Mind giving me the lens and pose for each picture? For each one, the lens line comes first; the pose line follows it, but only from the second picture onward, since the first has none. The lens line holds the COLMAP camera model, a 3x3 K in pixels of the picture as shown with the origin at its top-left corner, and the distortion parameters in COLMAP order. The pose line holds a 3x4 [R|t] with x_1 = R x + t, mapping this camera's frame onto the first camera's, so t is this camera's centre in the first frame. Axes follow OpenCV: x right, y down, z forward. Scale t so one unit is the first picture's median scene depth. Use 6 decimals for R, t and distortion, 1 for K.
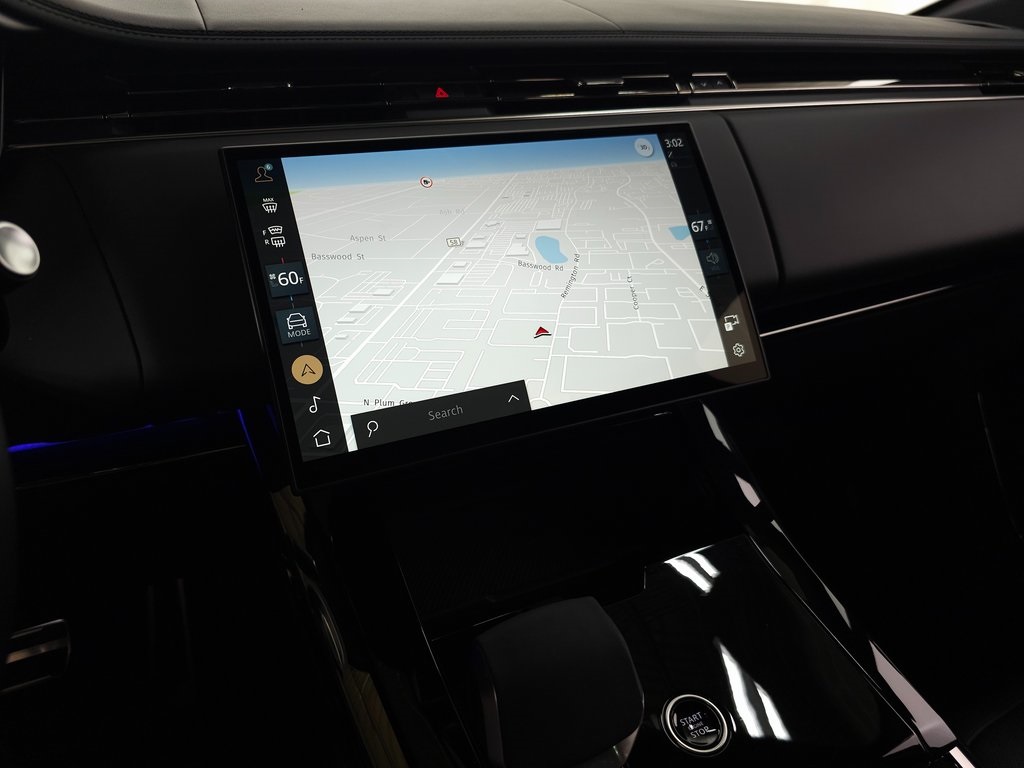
lens RADIAL K [[697.1, 0, 513.1], [0, 697.1, 381.8], [0, 0, 1]] dist [-0.007161, -0.018716]
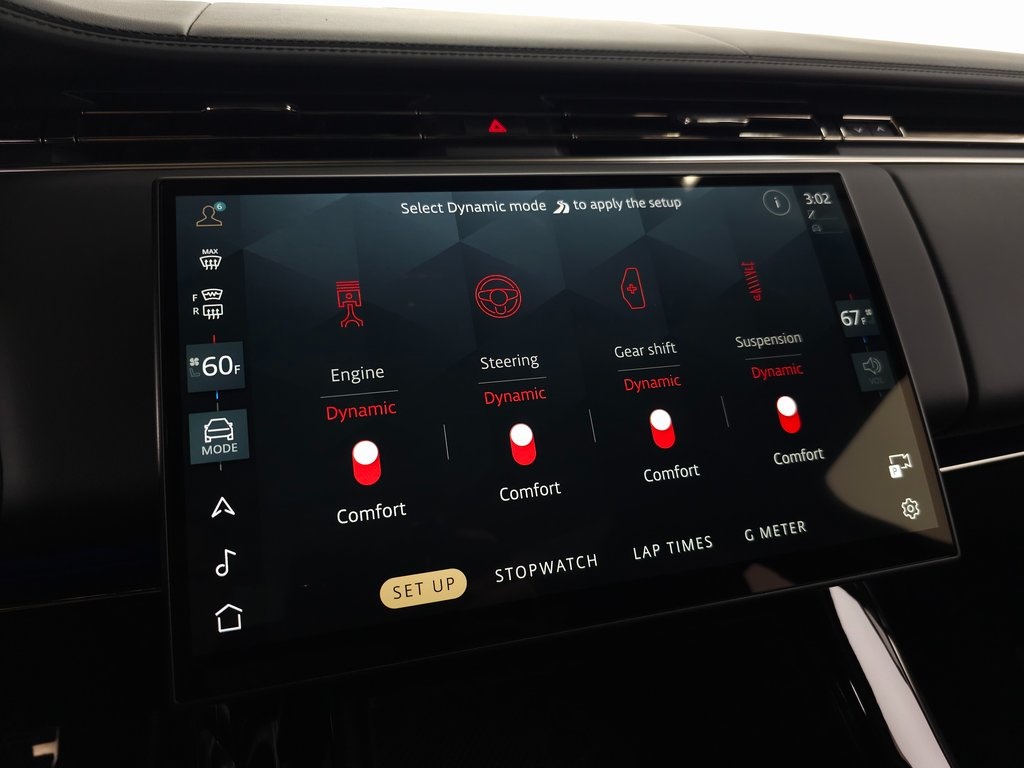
lens RADIAL K [[697.1, 0, 526.7], [0, 697.1, 378.0], [0, 0, 1]] dist [-0.007161, -0.018716]
pose [[0.987351, 0.062662, -0.145642, 0.057294], [-0.077933, 0.991765, -0.101626, -0.072618], [0.138075, 0.111691, 0.984104, 0.300840]]
